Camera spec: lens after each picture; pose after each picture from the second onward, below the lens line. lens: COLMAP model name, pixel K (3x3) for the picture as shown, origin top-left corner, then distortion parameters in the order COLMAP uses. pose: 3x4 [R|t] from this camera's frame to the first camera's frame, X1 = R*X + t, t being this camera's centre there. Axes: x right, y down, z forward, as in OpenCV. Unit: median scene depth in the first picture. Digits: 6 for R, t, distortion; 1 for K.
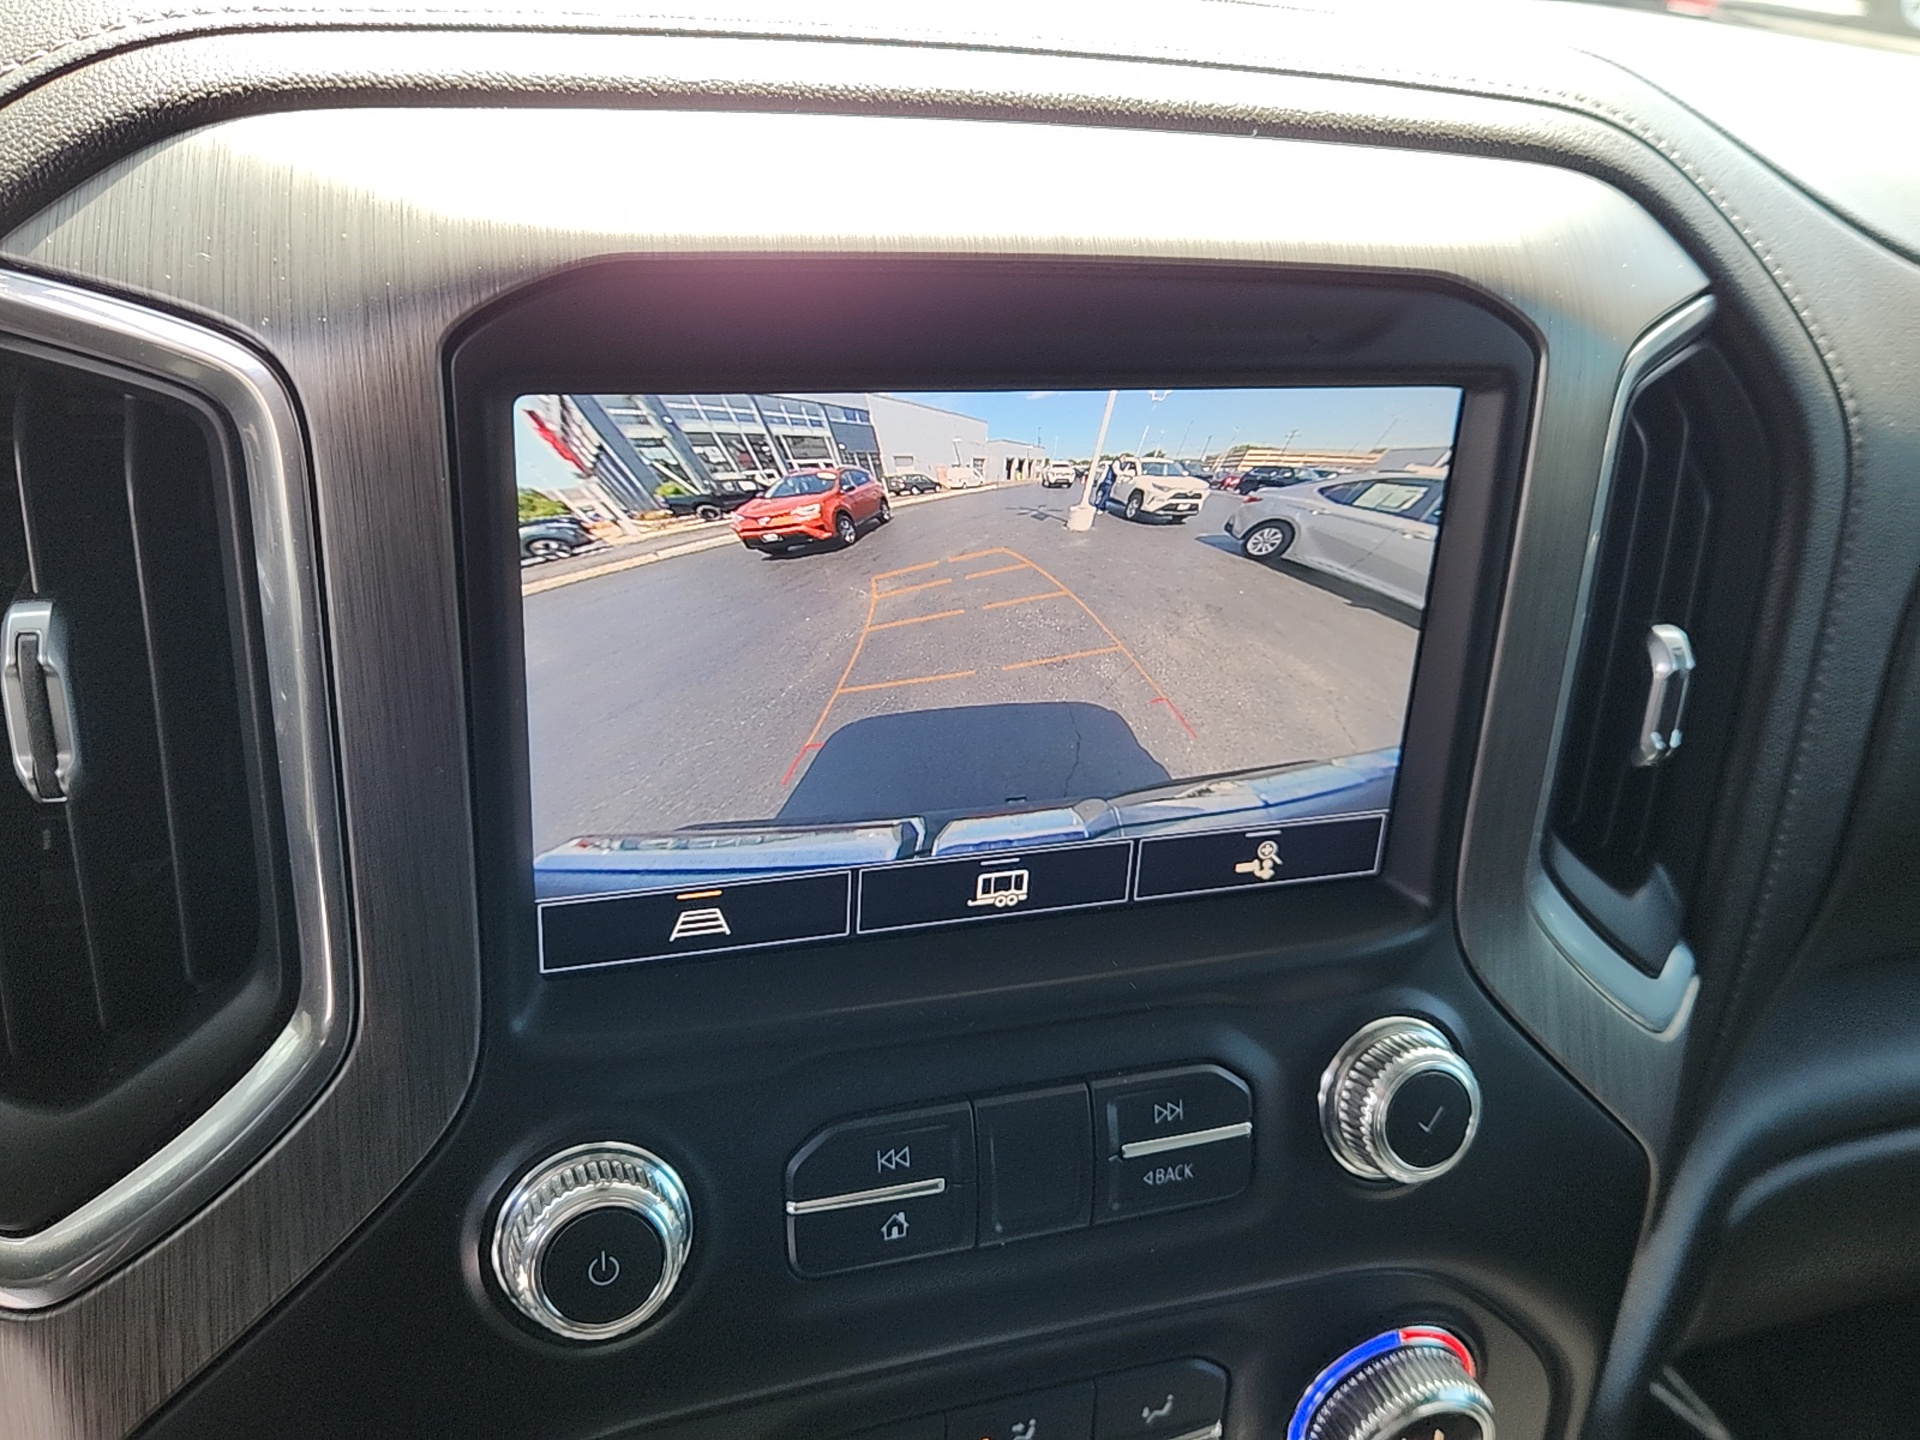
lens RADIAL K [[1622.8, 0, 961.0], [0, 1622.8, 729.6], [0, 0, 1]] dist [0.081819, -0.096511]
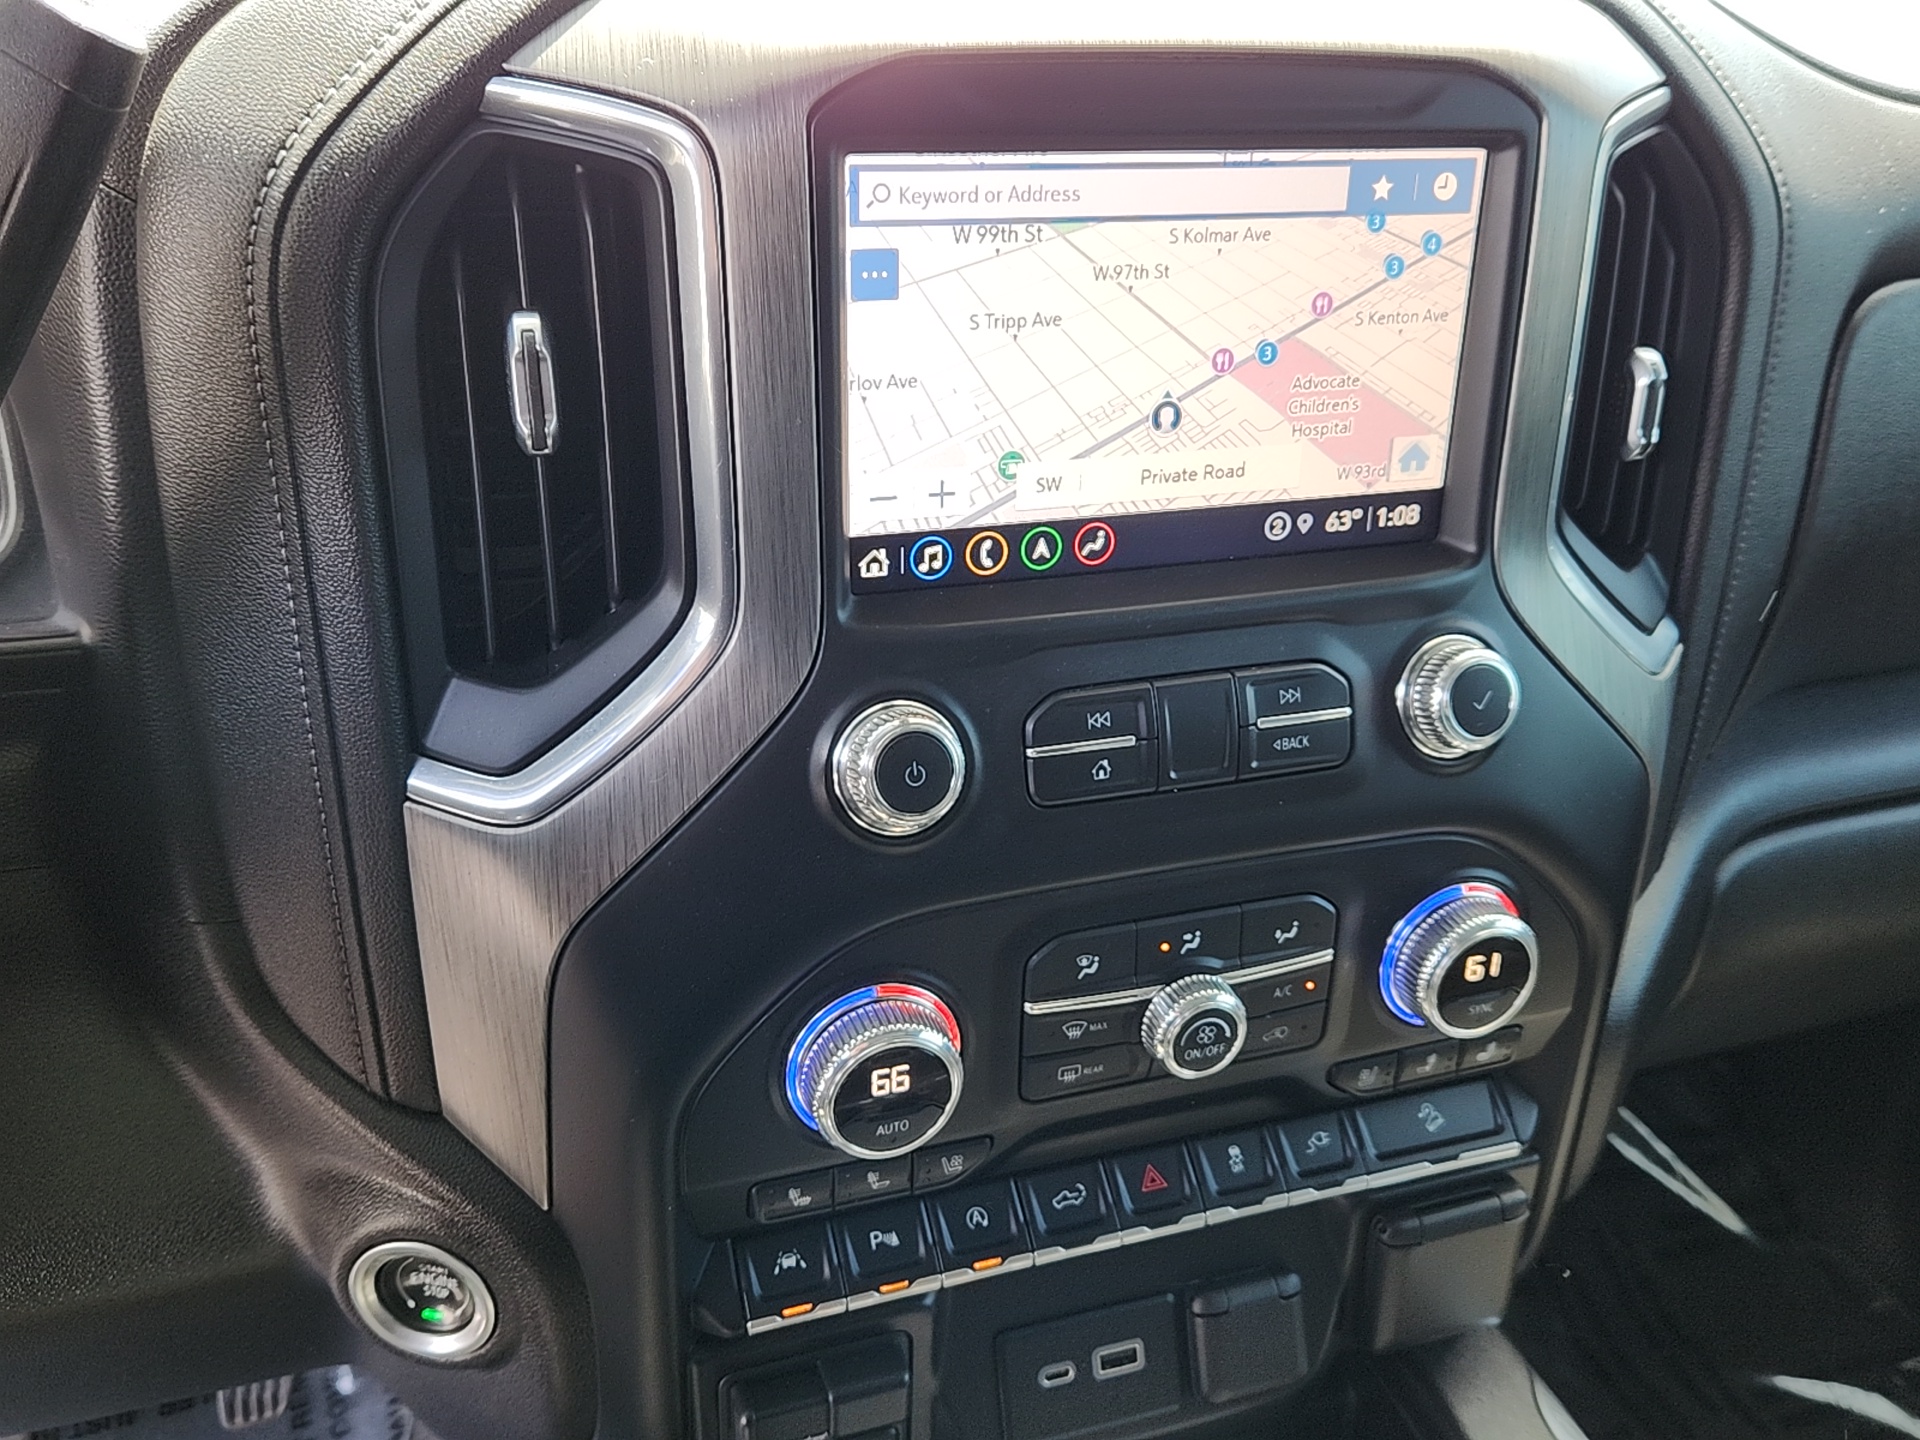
lens RADIAL K [[1590.8, 0, 960.0], [0, 1590.8, 720.0], [0, 0, 1]] dist [0.108091, -0.111922]
pose [[0.999017, -0.043251, -0.009741, -0.130797], [0.043186, 0.999044, -0.006808, 0.236271], [0.010026, 0.006381, 0.999929, -0.332048]]
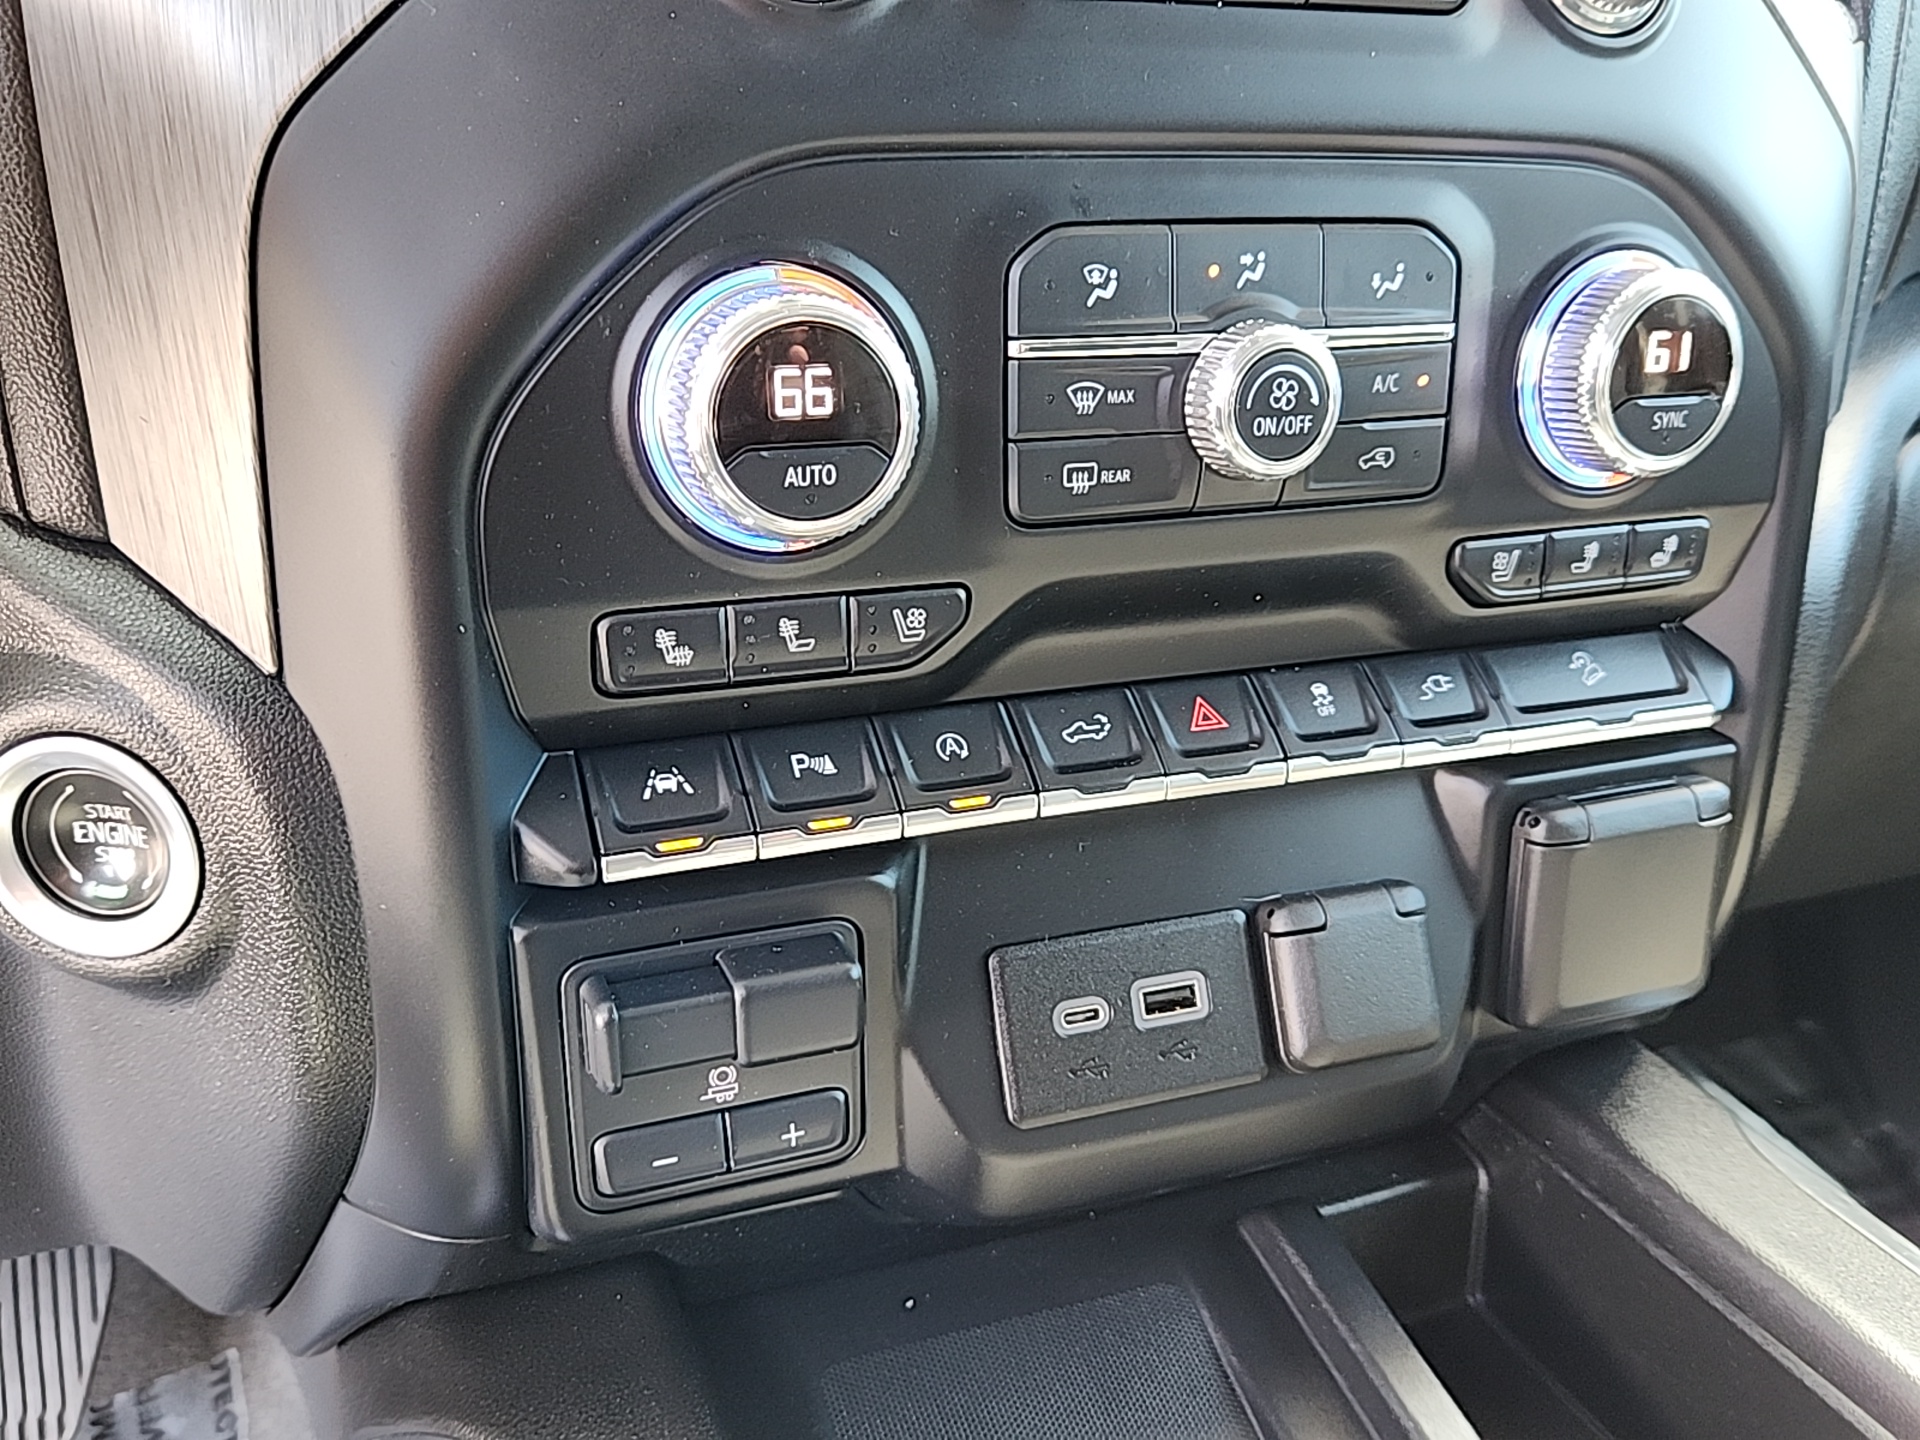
lens RADIAL K [[1622.8, 0, 961.0], [0, 1622.8, 729.6], [0, 0, 1]] dist [0.081819, -0.096511]
pose [[0.996064, -0.085941, 0.021681, -0.162126], [0.088002, 0.988075, -0.126345, 0.761846], [-0.010564, 0.127756, 0.991749, 0.120563]]
